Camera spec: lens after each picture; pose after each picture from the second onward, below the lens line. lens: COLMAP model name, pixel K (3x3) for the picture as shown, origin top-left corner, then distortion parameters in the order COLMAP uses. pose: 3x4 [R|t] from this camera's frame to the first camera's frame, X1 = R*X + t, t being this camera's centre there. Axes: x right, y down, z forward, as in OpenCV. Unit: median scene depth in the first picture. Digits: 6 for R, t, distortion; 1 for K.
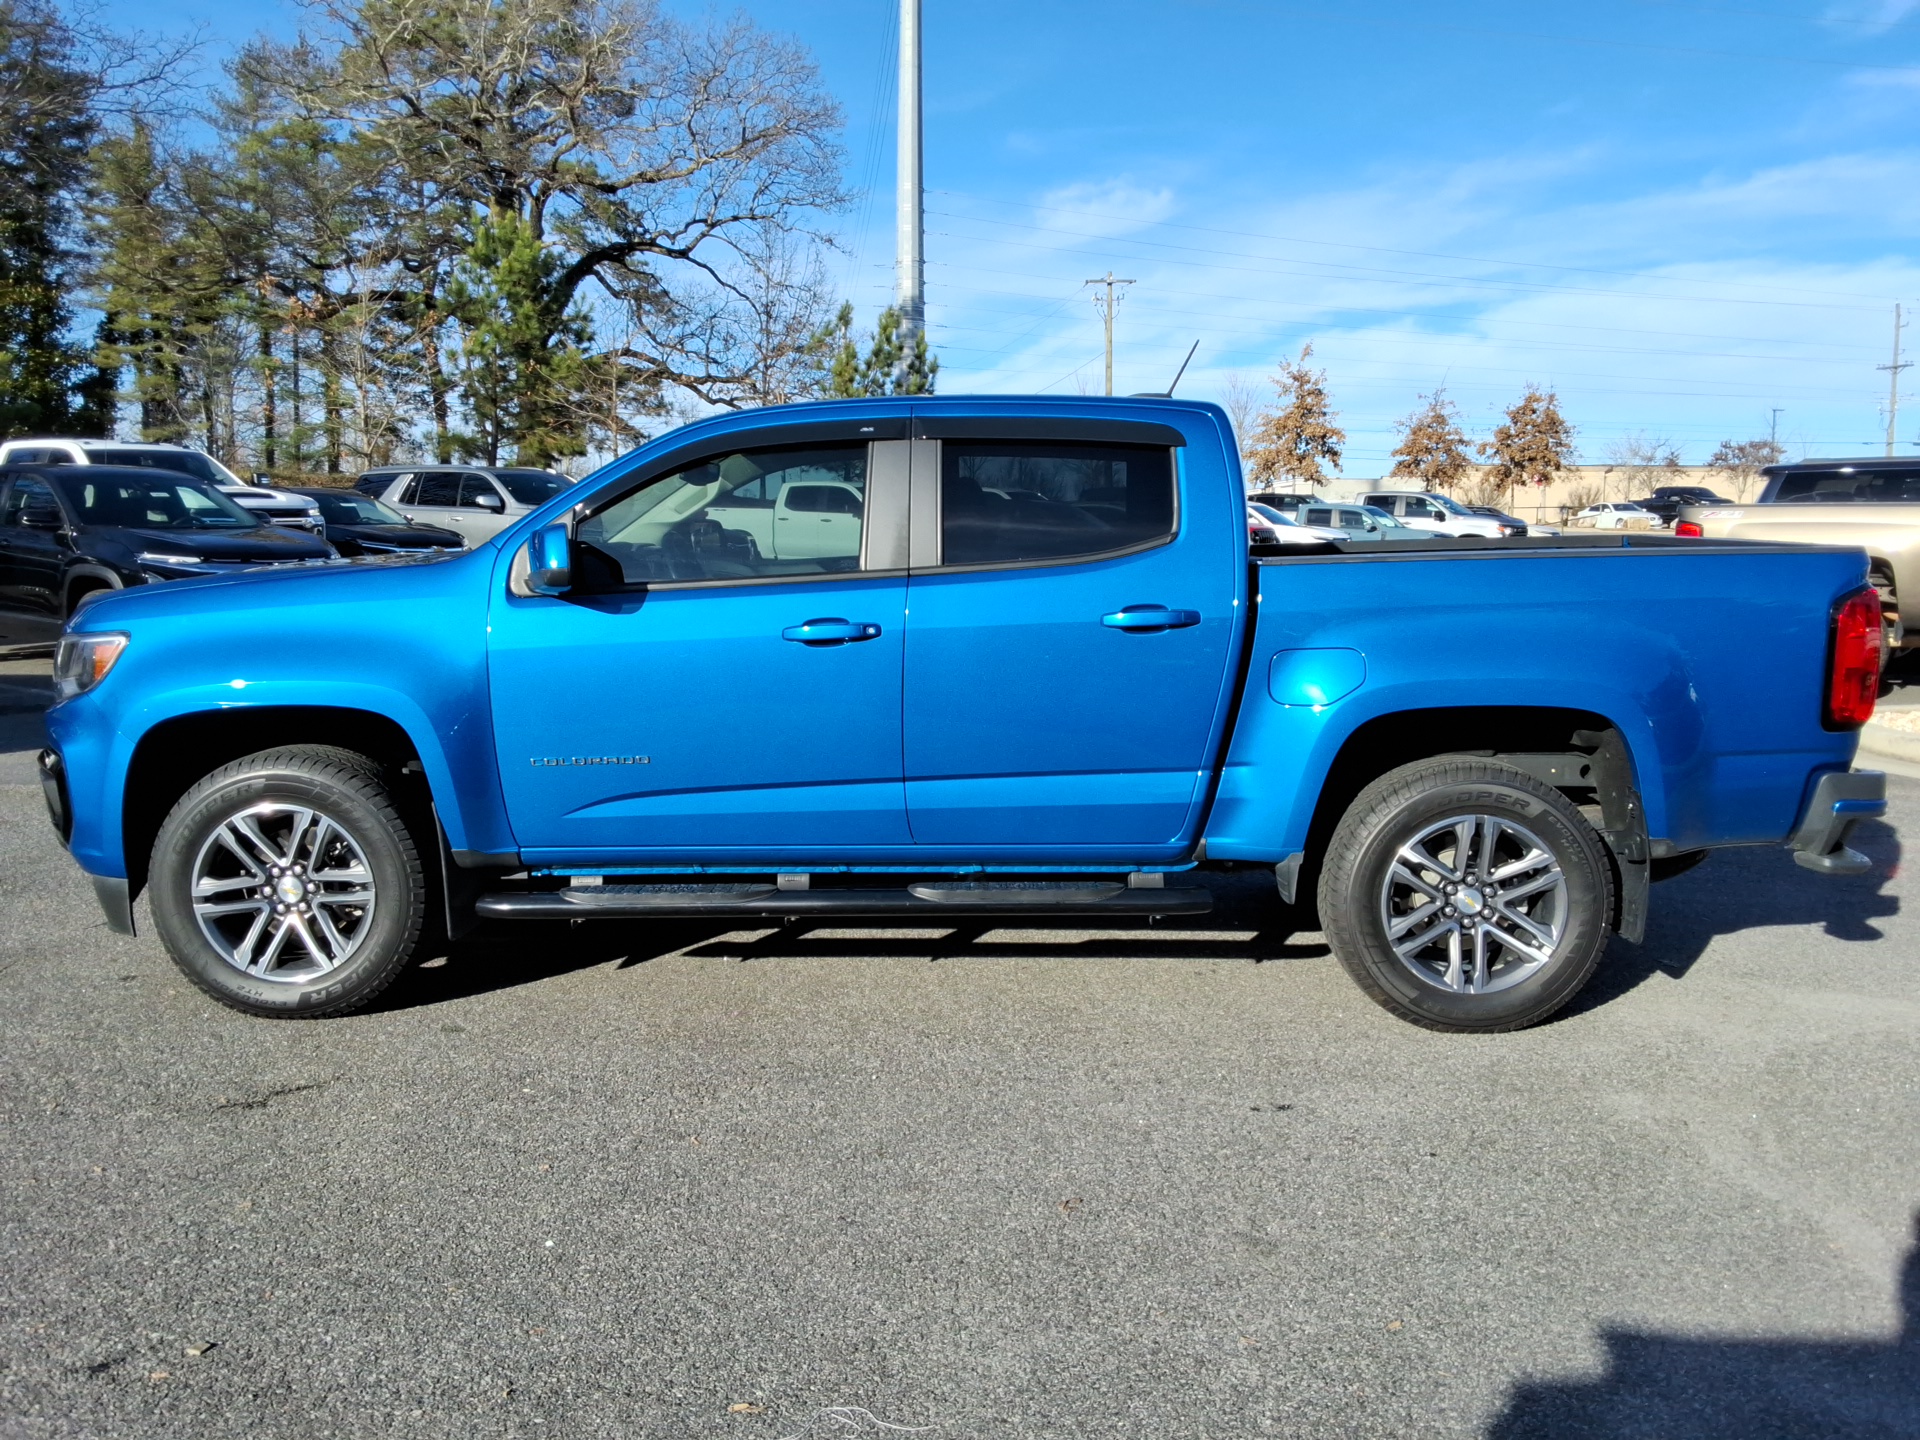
lens RADIAL K [[1549.6, 0, 972.6], [0, 1549.6, 710.9], [0, 0, 1]] dist [0.112880, -0.165443]
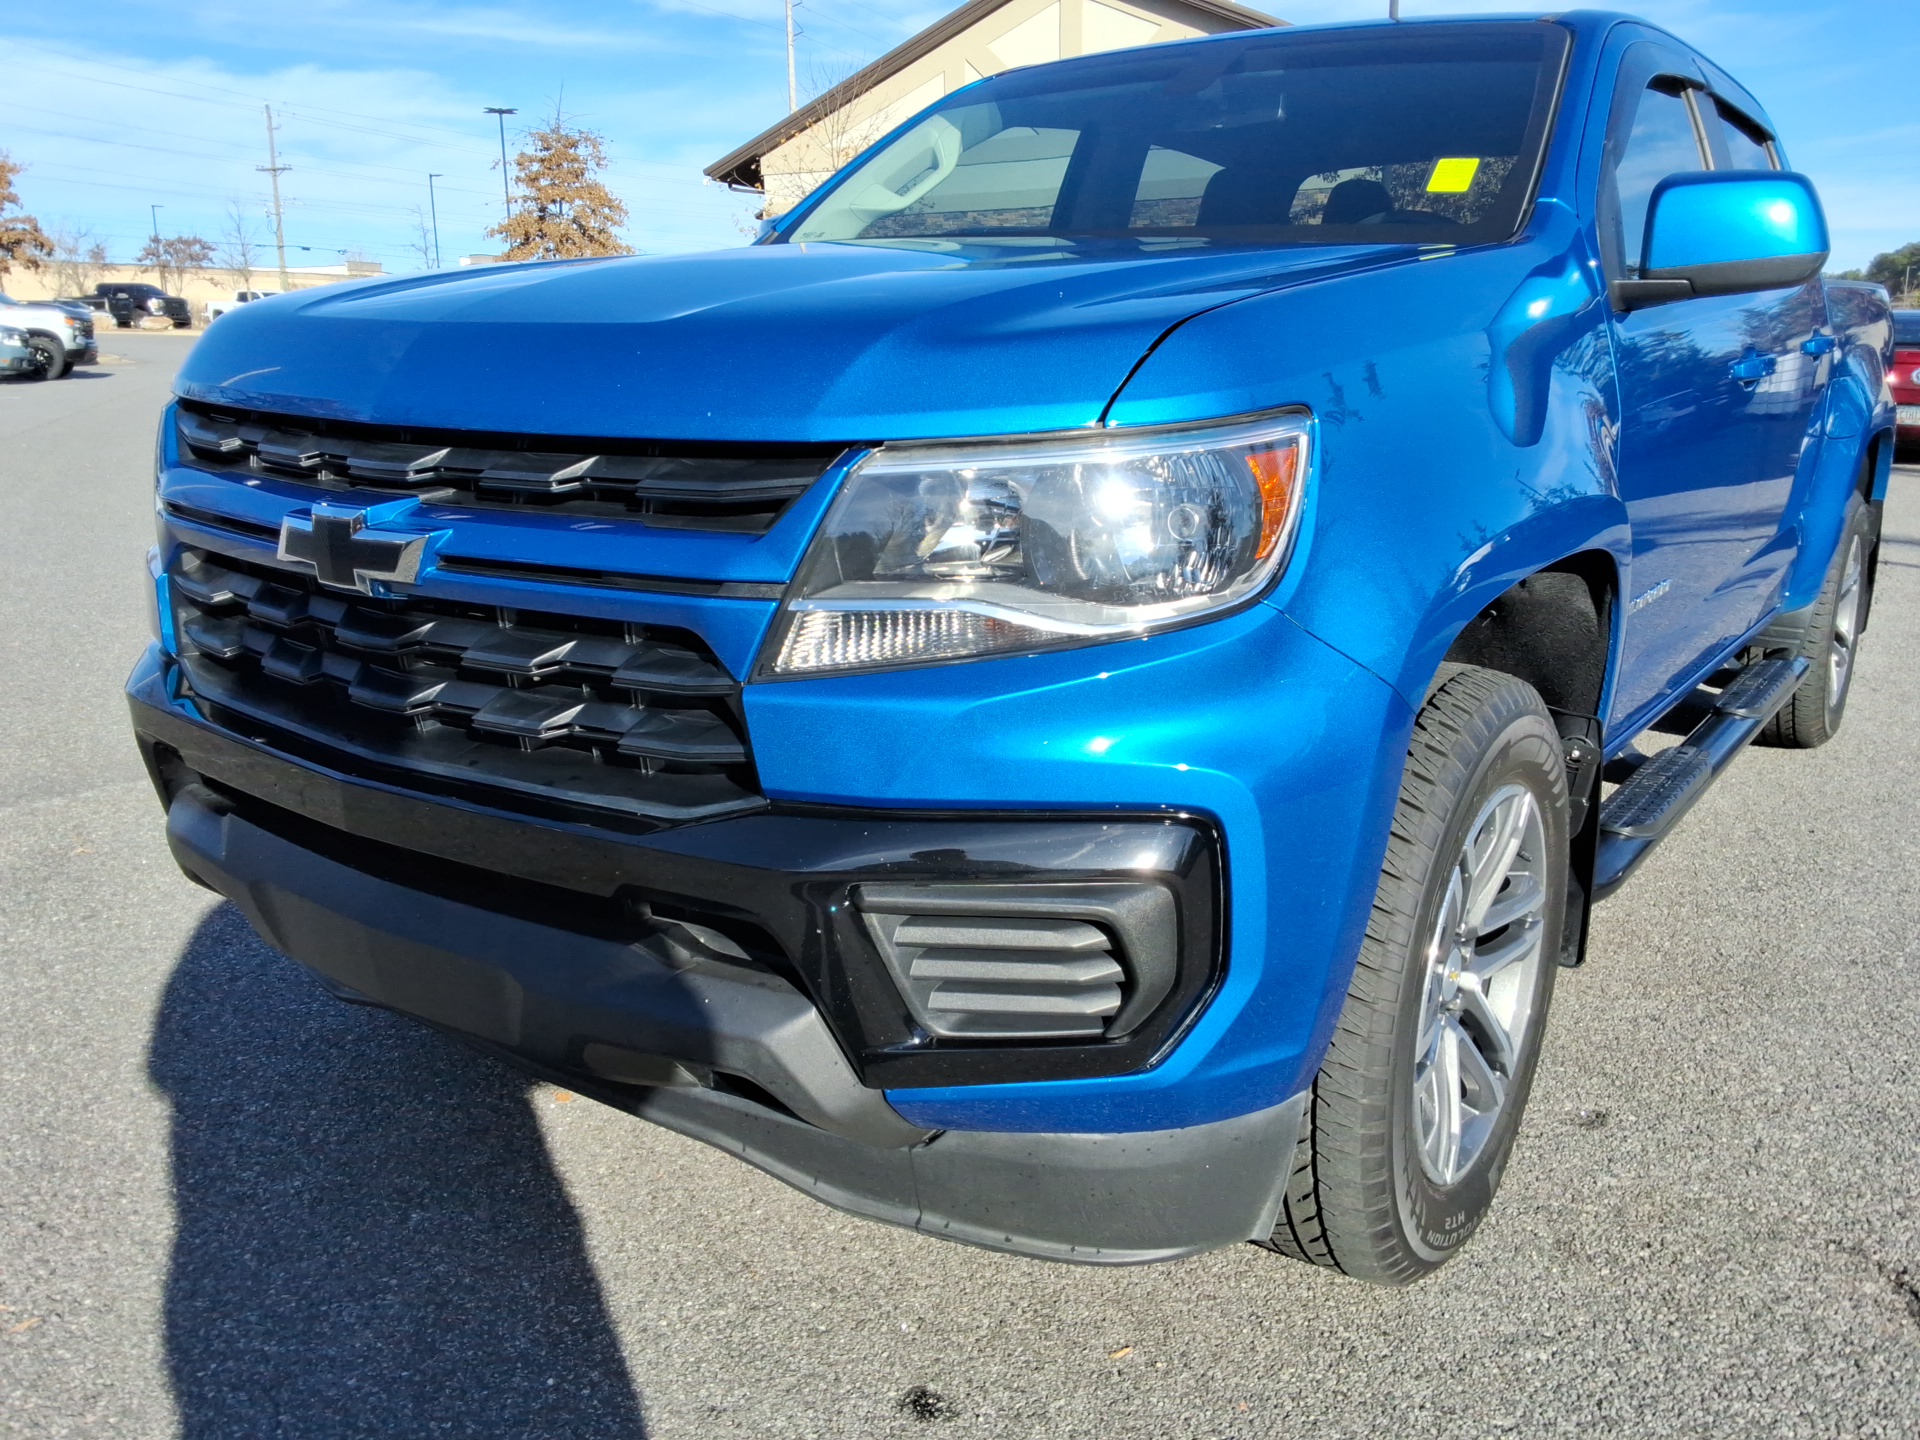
lens RADIAL K [[1549.6, 0, 972.6], [0, 1549.6, 710.9], [0, 0, 1]] dist [0.112880, -0.165443]
pose [[0.552774, -0.190446, 0.811278, -0.072373], [0.094380, 0.981579, 0.166117, -0.003910], [-0.827970, -0.015257, 0.560565, 0.072938]]
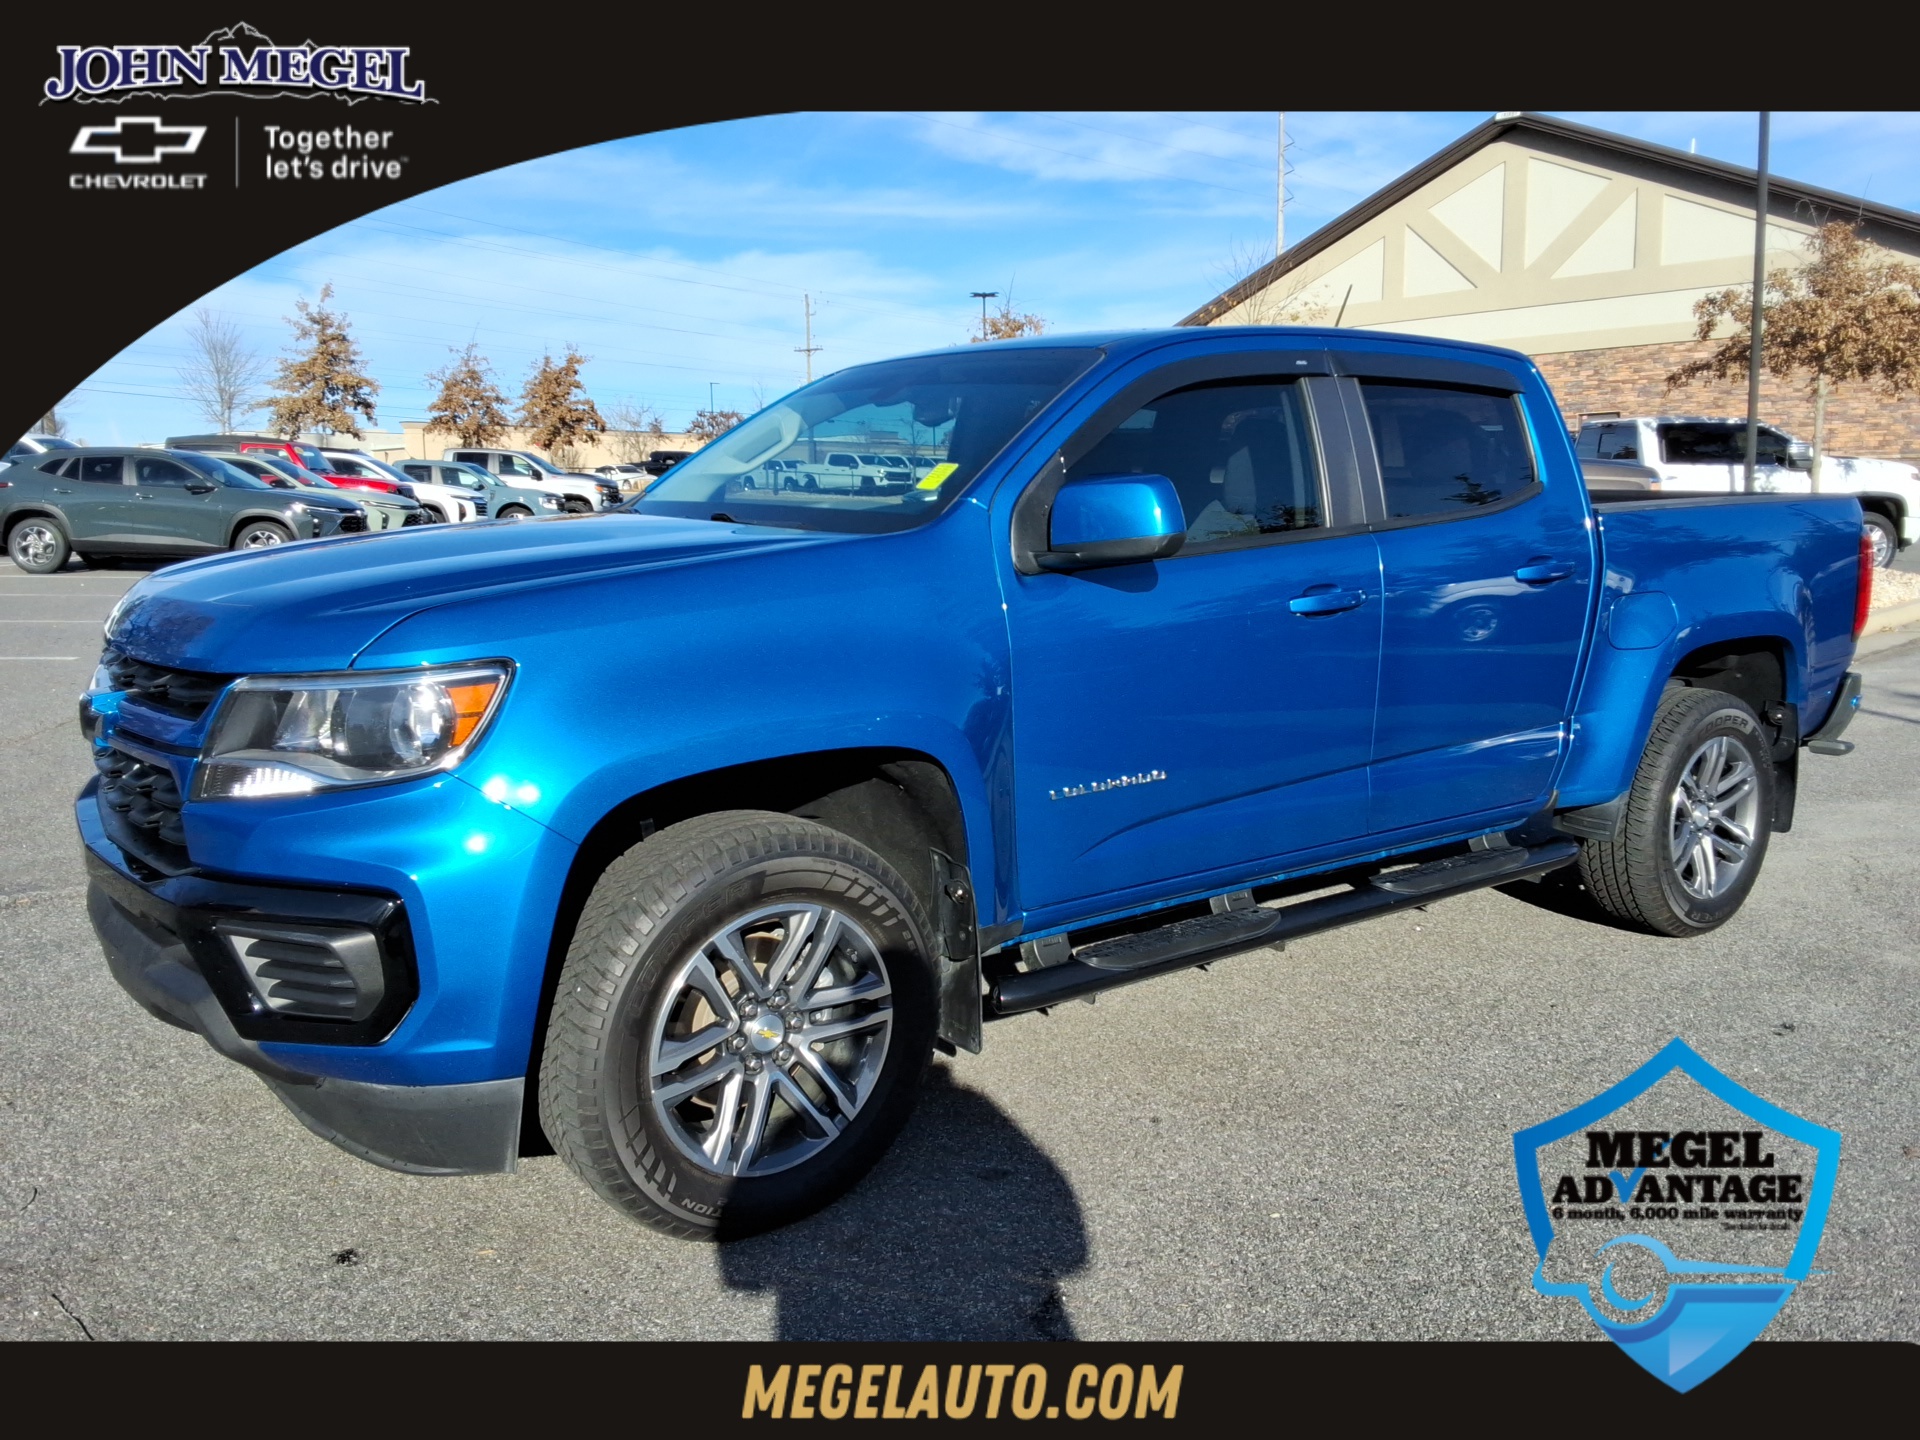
lens RADIAL K [[1549.6, 0, 972.6], [0, 1549.6, 710.9], [0, 0, 1]] dist [0.112880, -0.165443]
pose [[0.782685, -0.089122, 0.616005, -0.063782], [0.073943, 0.996001, 0.050149, -0.003832], [-0.618011, 0.006298, 0.786144, 0.037183]]
